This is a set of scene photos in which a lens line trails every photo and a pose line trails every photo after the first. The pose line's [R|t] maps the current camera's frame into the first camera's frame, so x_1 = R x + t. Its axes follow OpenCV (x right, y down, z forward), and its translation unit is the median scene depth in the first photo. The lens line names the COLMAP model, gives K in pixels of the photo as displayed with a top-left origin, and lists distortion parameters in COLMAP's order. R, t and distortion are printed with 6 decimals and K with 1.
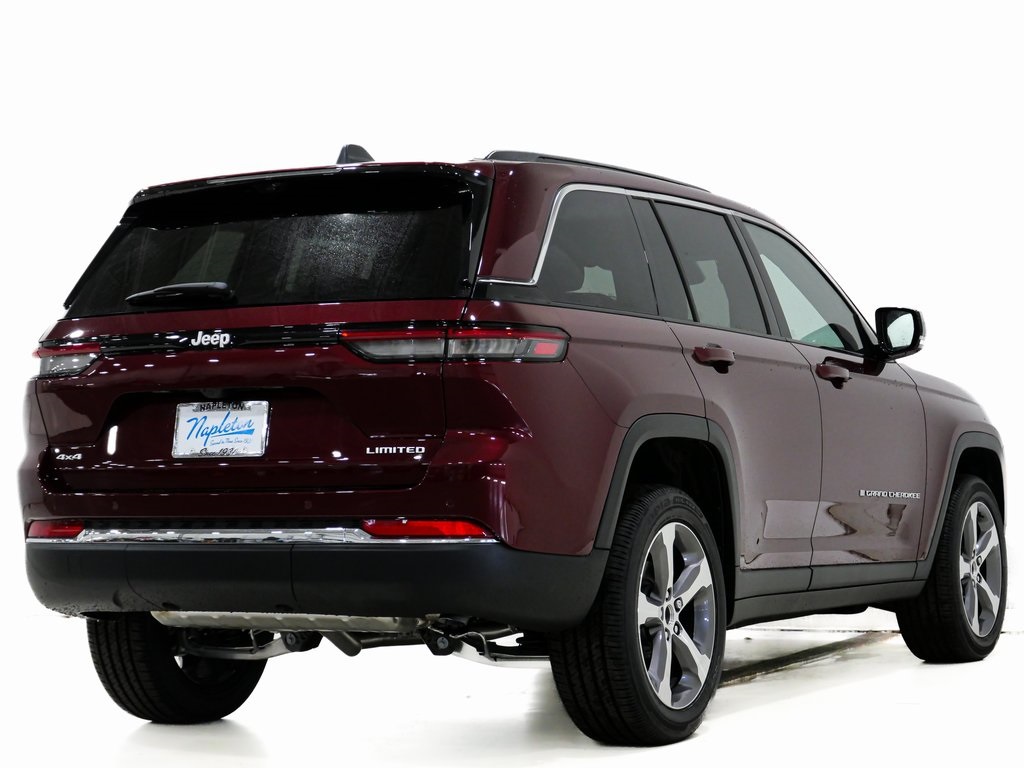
lens RADIAL K [[2372.2, 0, 512.0], [0, 2372.2, 384.0], [0, 0, 1]] dist [0.054333, 0.057210]
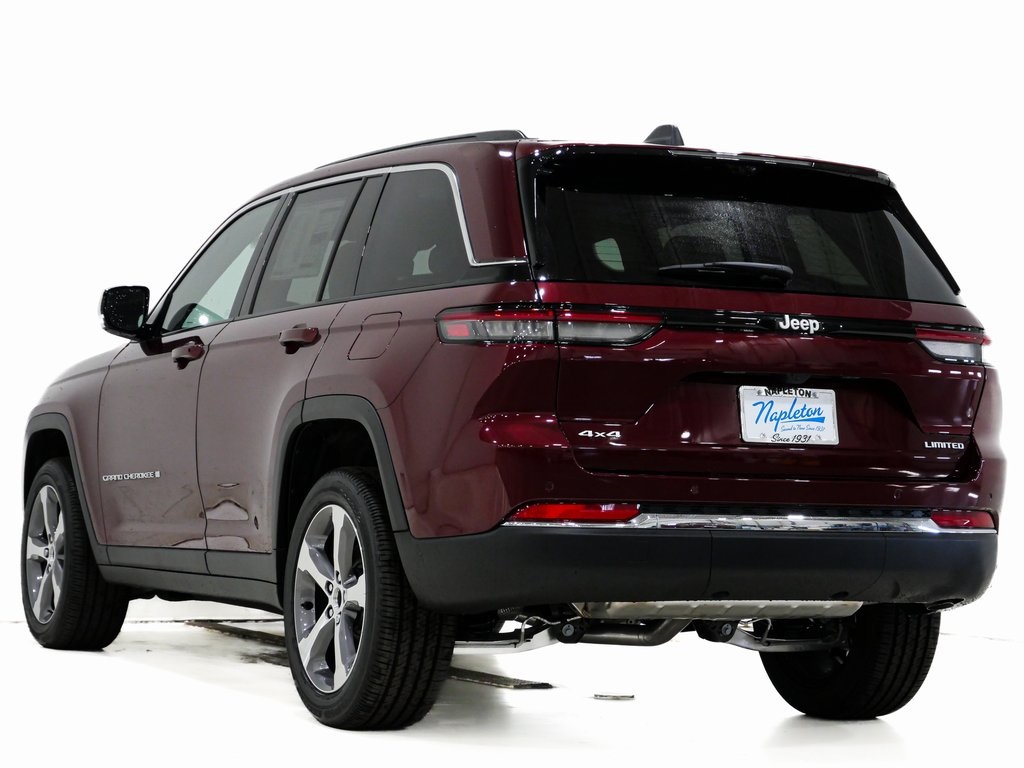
lens RADIAL K [[2560.0, 0, 512.0], [0, 2560.0, 384.0], [0, 0, 1]] dist [0.140878, 0.428907]
pose [[0.563115, 0.054361, 0.824589, -1.066159], [-0.063463, 0.997732, -0.022437, 0.037318], [-0.823938, -0.039696, 0.565288, 0.492627]]
